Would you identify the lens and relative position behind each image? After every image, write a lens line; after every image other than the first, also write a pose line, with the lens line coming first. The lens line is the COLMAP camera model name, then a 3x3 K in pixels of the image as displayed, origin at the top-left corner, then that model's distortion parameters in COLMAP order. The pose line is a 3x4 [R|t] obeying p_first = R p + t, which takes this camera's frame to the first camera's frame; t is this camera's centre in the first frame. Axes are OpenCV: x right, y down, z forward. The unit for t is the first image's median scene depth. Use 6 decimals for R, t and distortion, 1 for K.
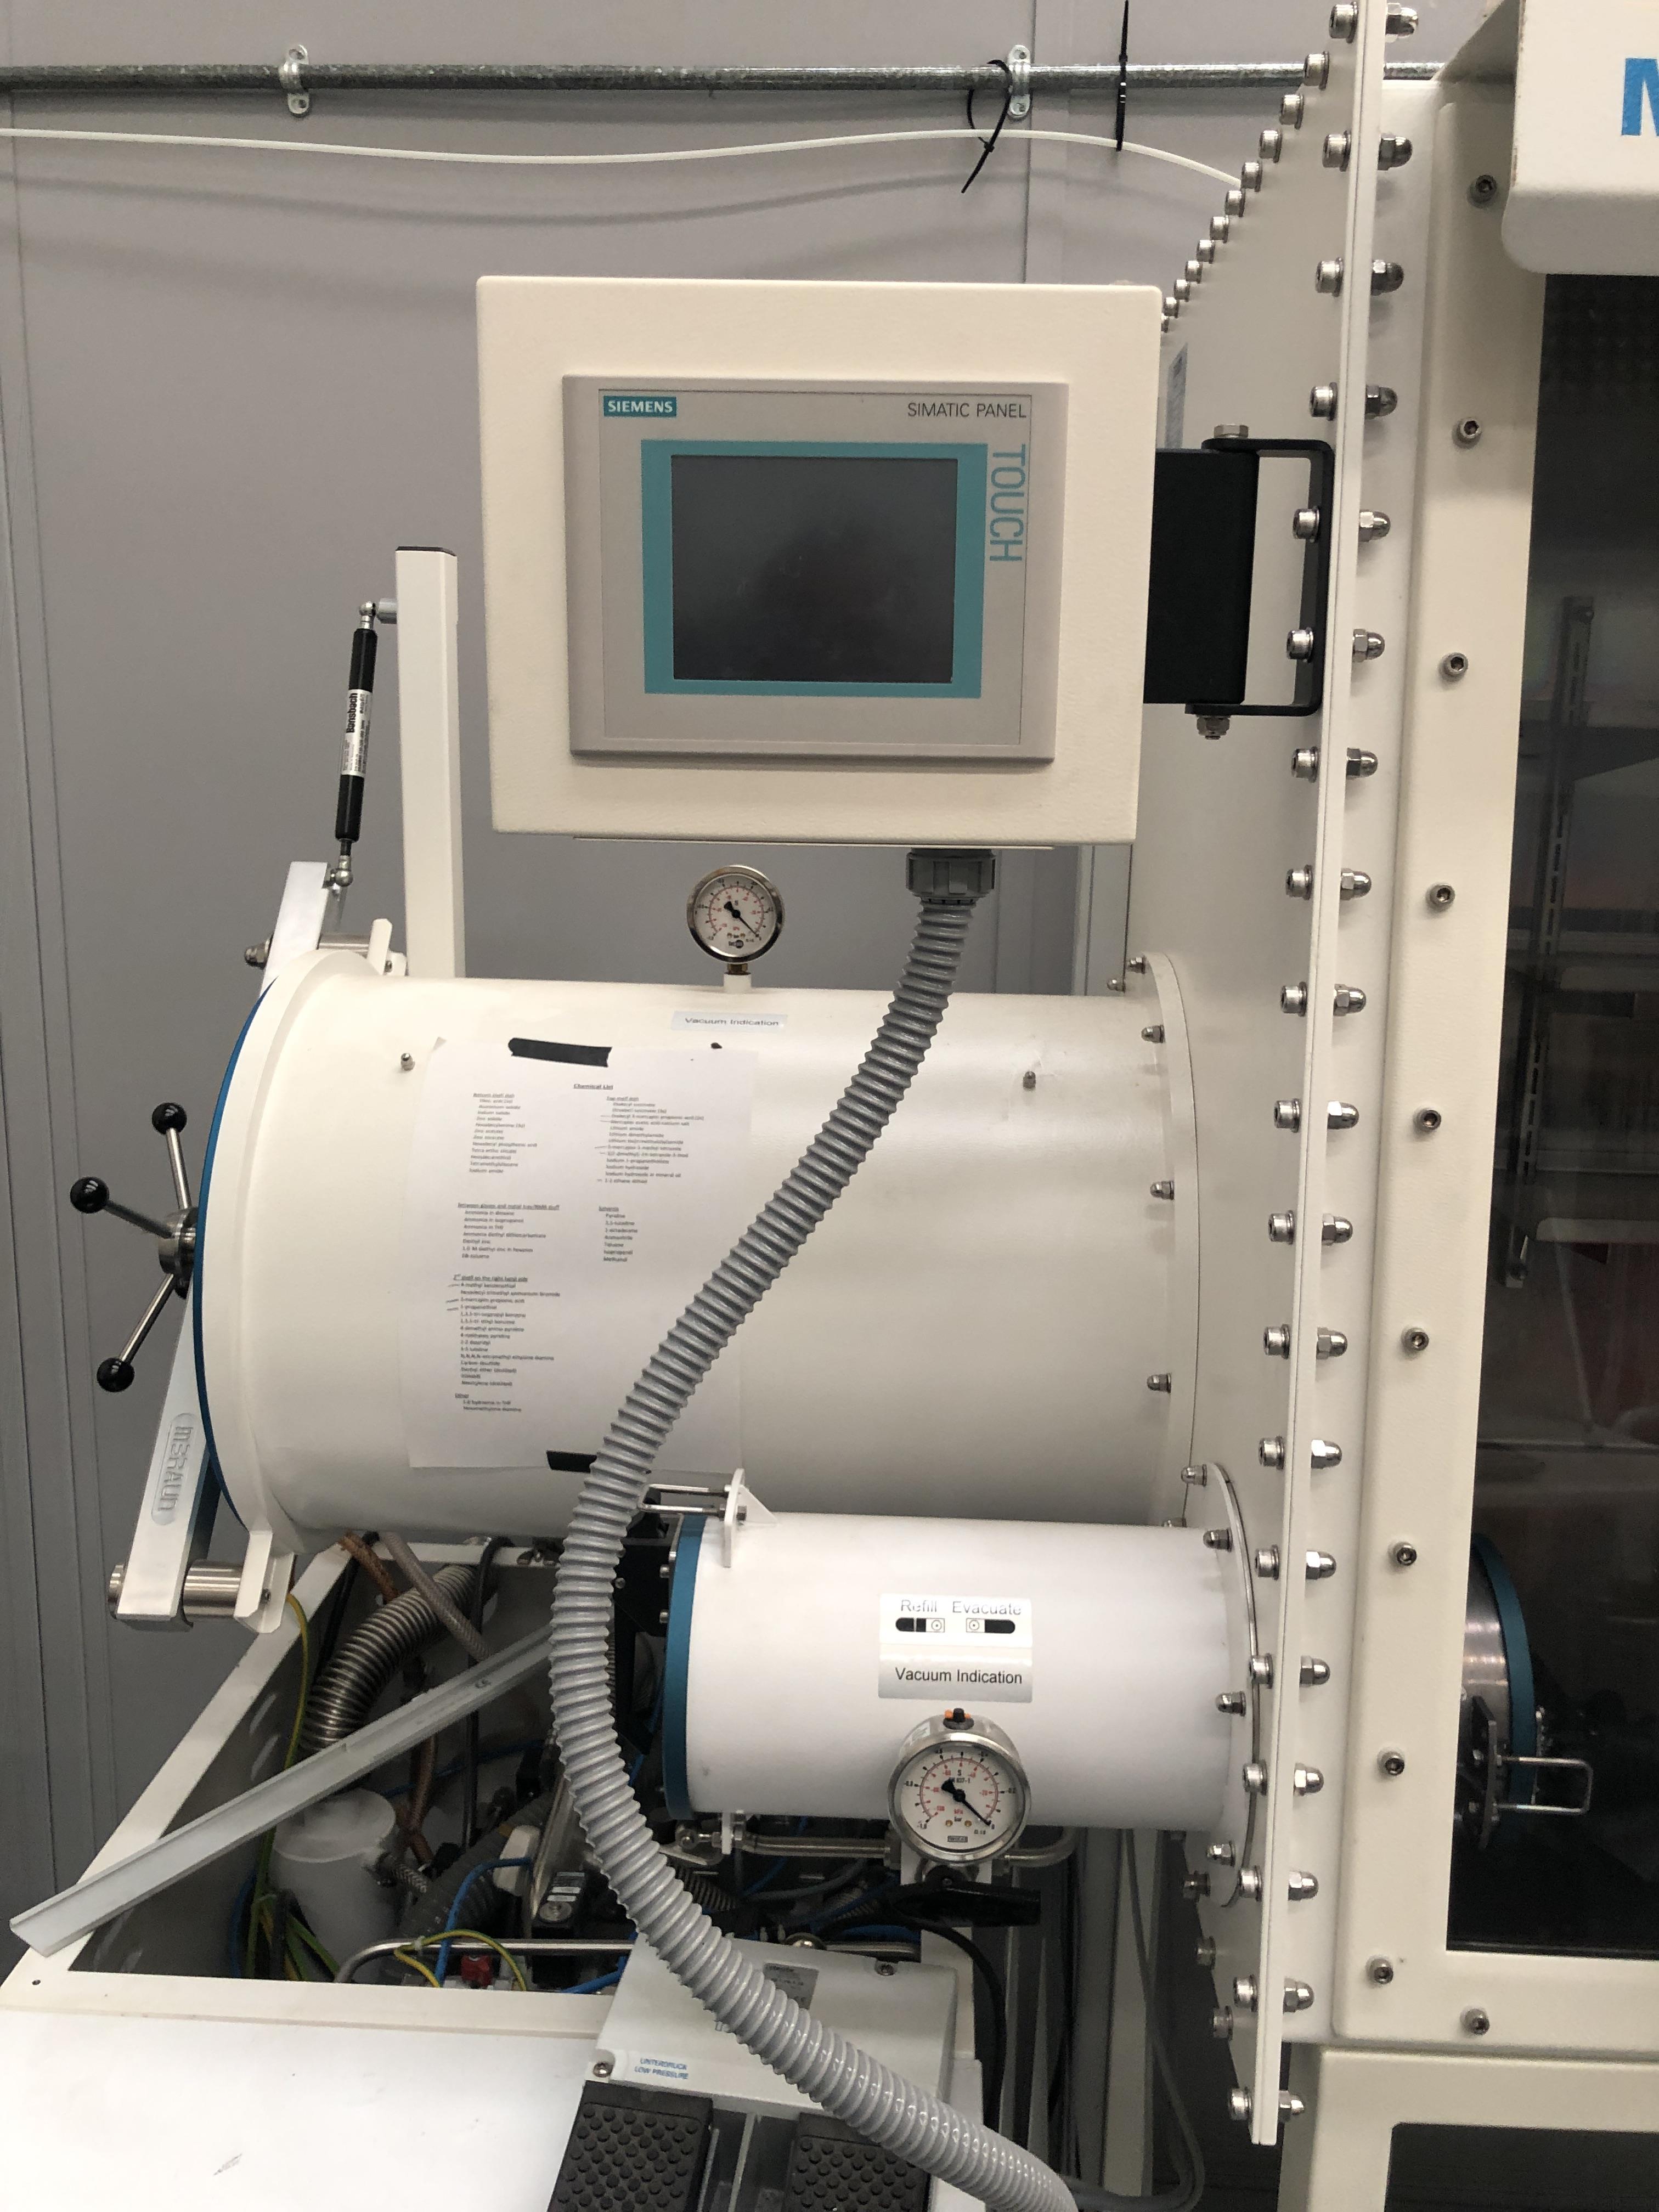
lens RADIAL K [[1812.0, 0, 876.3], [0, 1812.0, 1106.2], [0, 0, 1]] dist [0.050255, -0.044876]
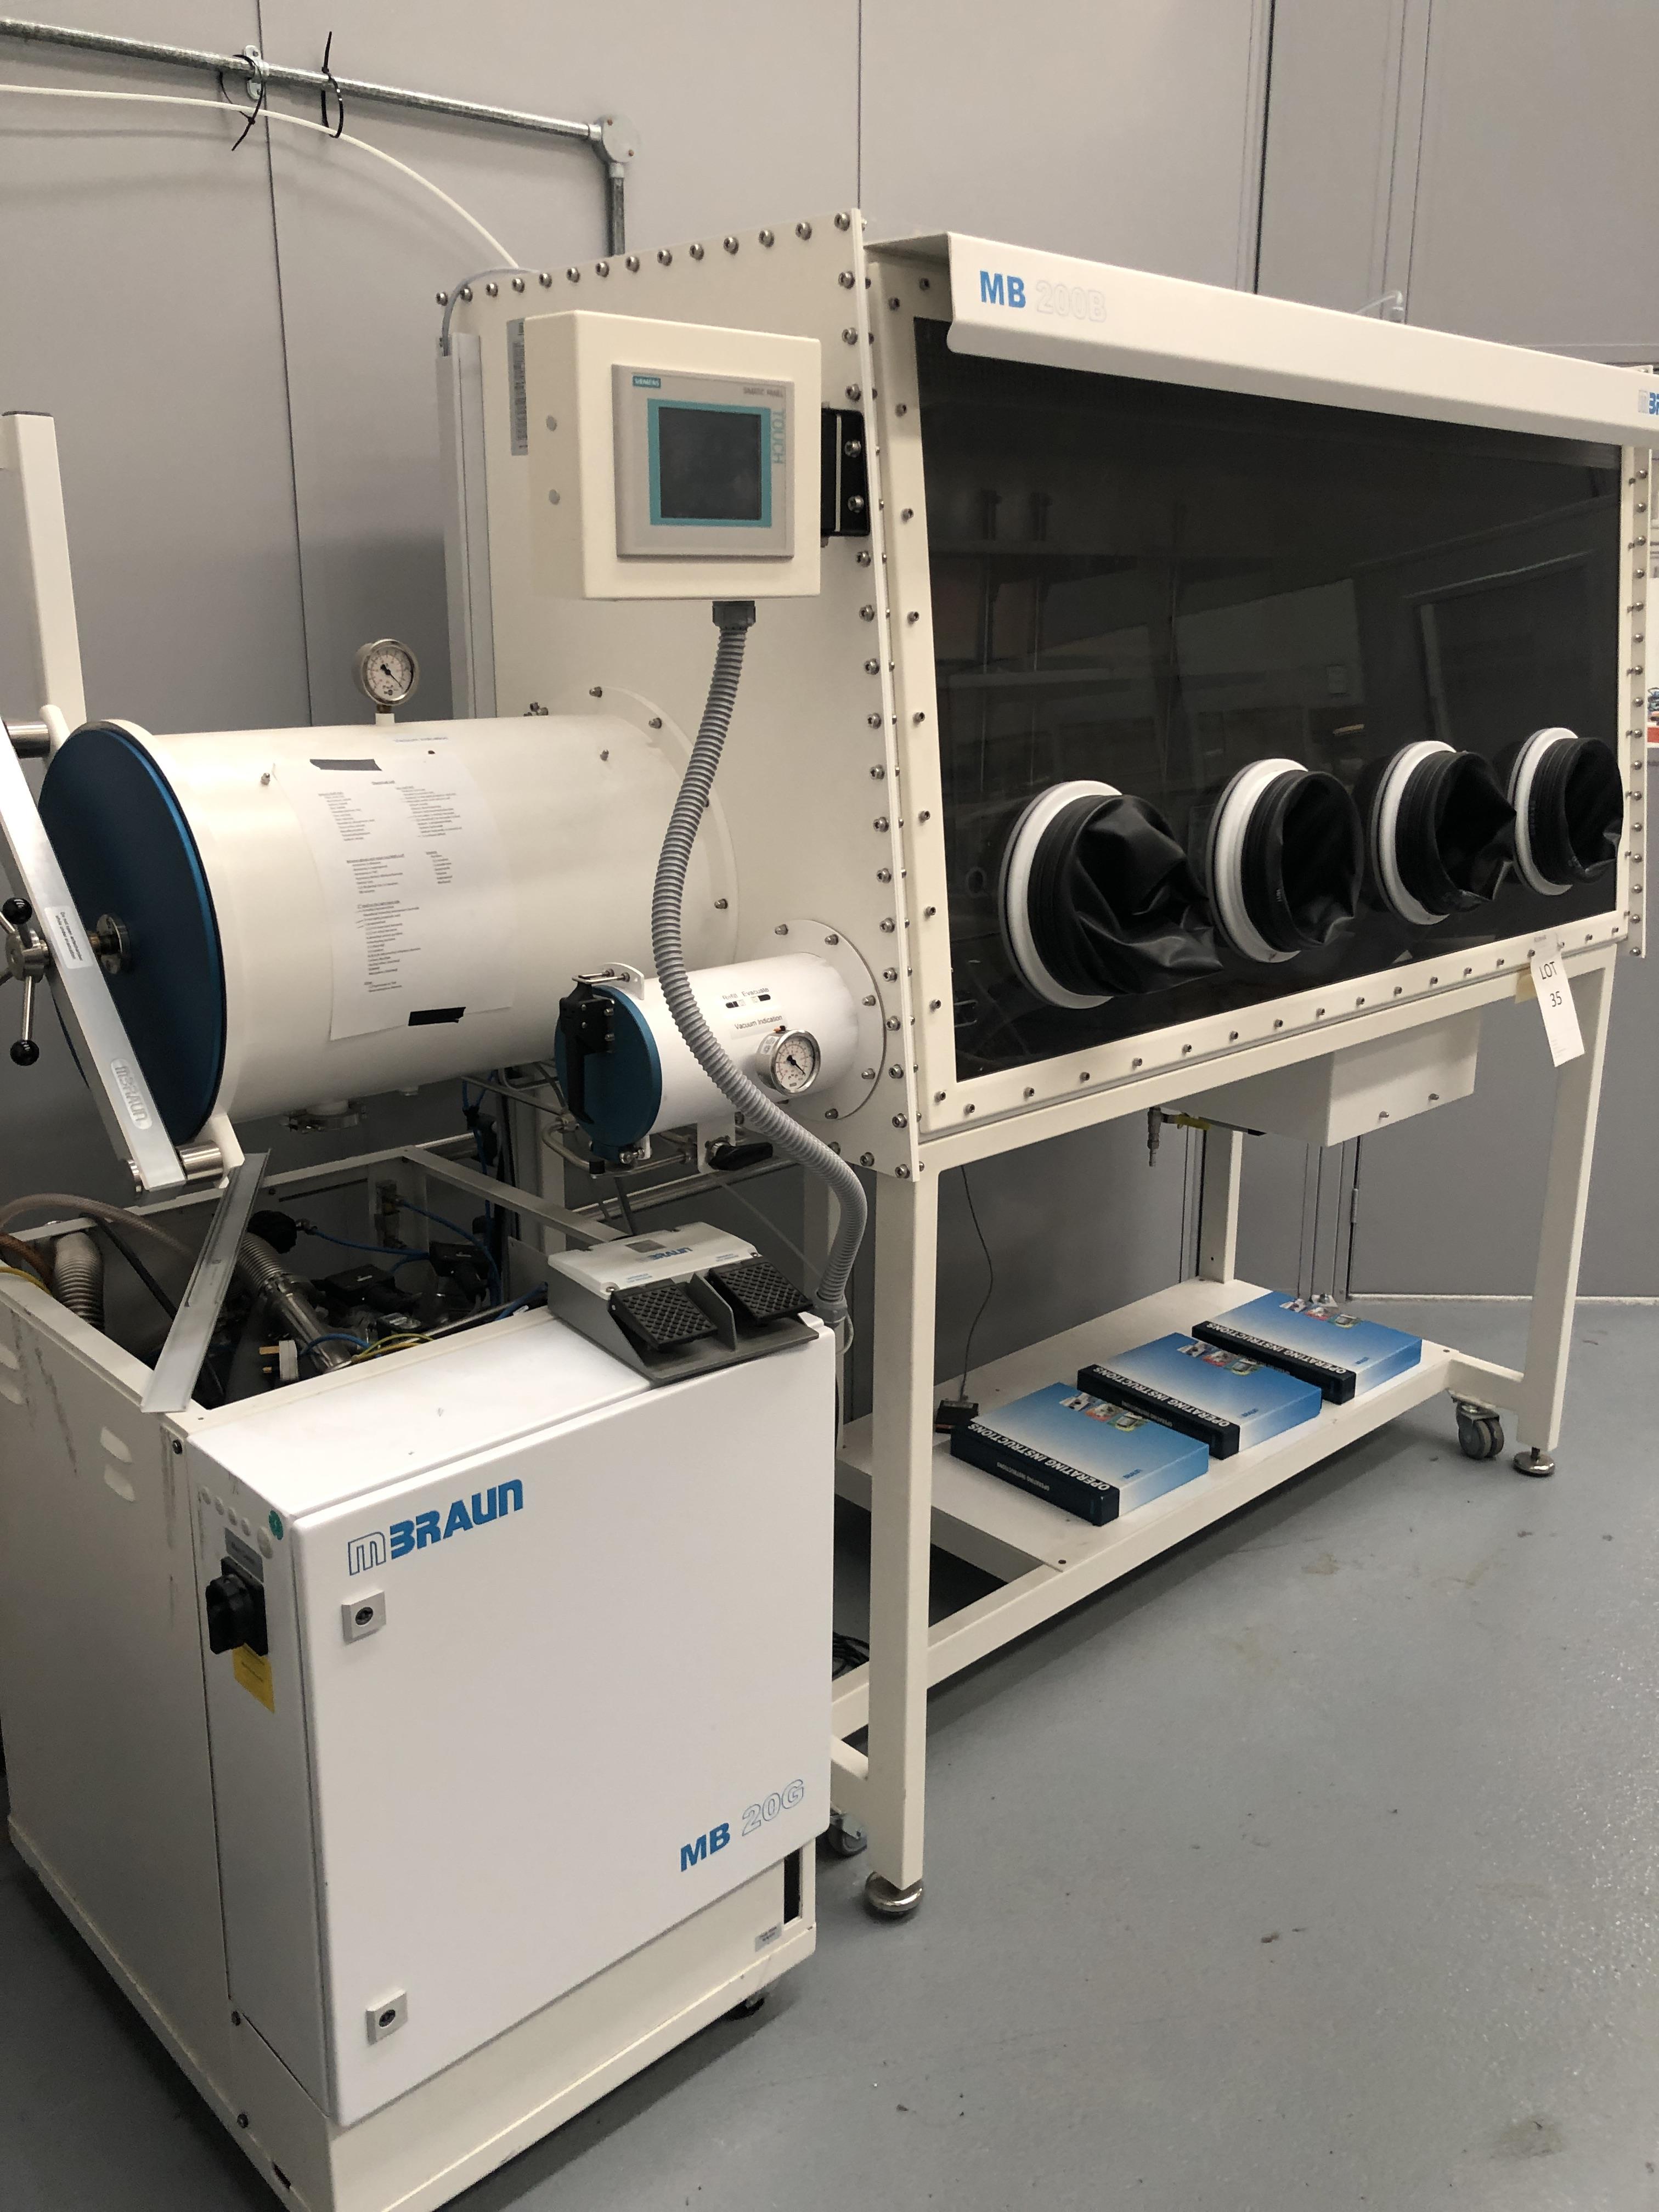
lens RADIAL K [[1812.0, 0, 835.1], [0, 1812.0, 1098.2], [0, 0, 1]] dist [0.050255, -0.044876]
pose [[0.699578, -0.215113, 0.681408, -1.049405], [0.161527, 0.976534, 0.142447, 0.098379], [-0.696060, 0.010412, 0.717908, -0.415440]]
